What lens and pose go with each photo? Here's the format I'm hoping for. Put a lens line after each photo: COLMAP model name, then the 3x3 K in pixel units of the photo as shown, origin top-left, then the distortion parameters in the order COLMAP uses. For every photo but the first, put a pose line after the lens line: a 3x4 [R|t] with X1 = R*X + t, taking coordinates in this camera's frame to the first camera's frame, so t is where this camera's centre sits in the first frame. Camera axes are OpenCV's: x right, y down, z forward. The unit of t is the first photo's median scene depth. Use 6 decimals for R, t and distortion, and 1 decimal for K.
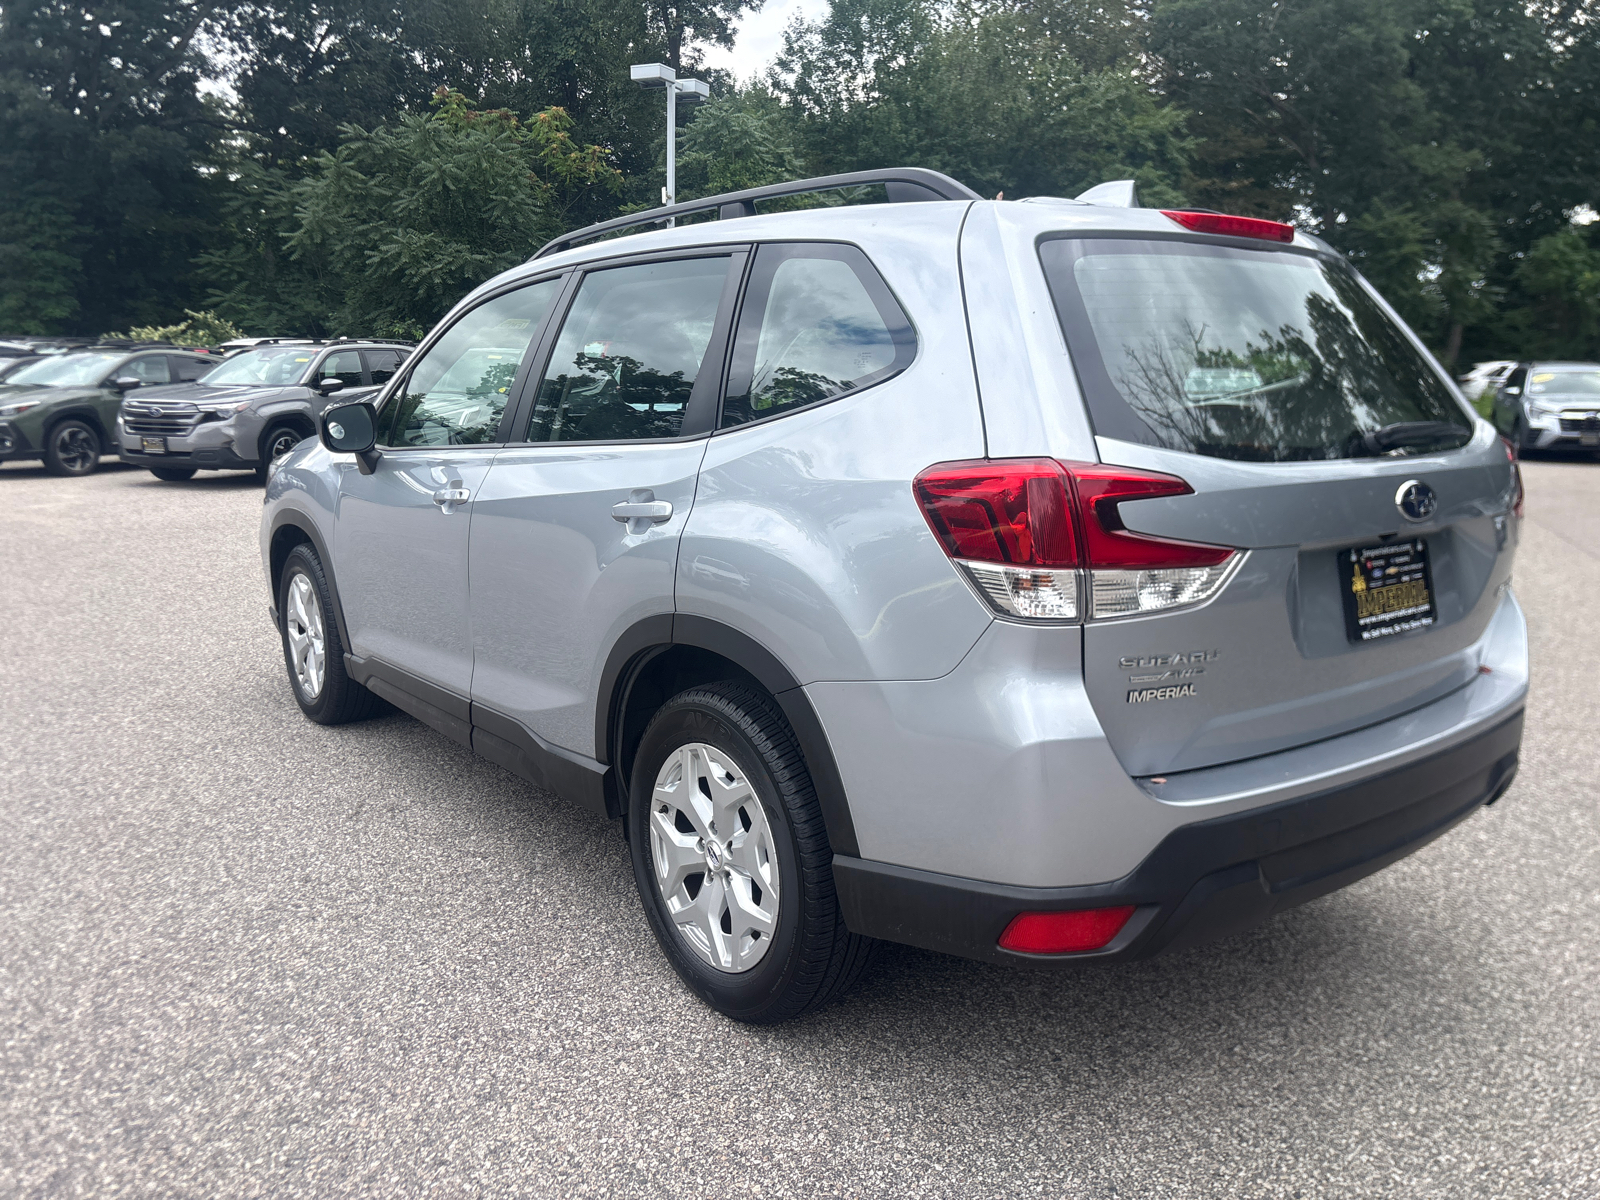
lens RADIAL K [[1224.8, 0, 800.0], [0, 1224.8, 600.0], [0, 0, 1]] dist [-0.033266, 0.096569]
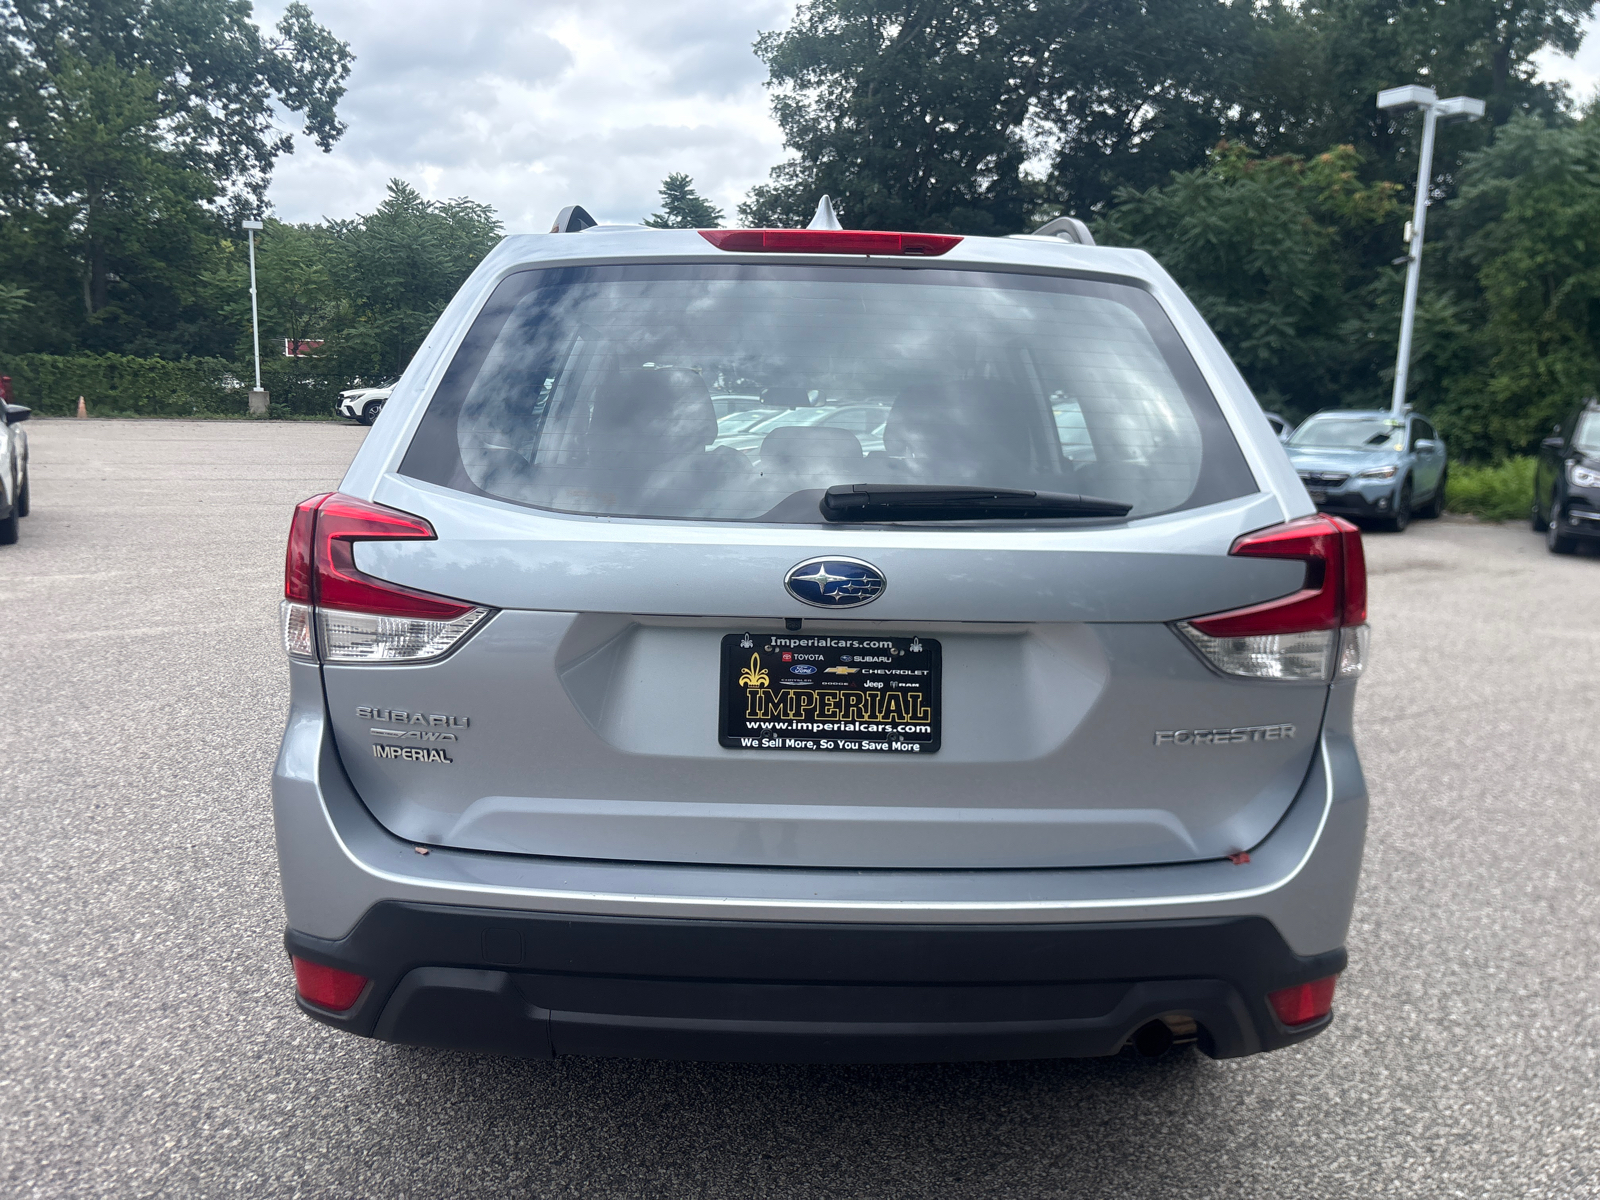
lens RADIAL K [[1218.2, 0, 784.7], [0, 1218.2, 591.6], [0, 0, 1]] dist [0.064471, -0.076321]
pose [[0.800181, 0.097786, -0.591733, 0.786910], [-0.127909, 0.991744, -0.009078, -0.053733], [0.585960, 0.082952, 0.806083, 0.304724]]
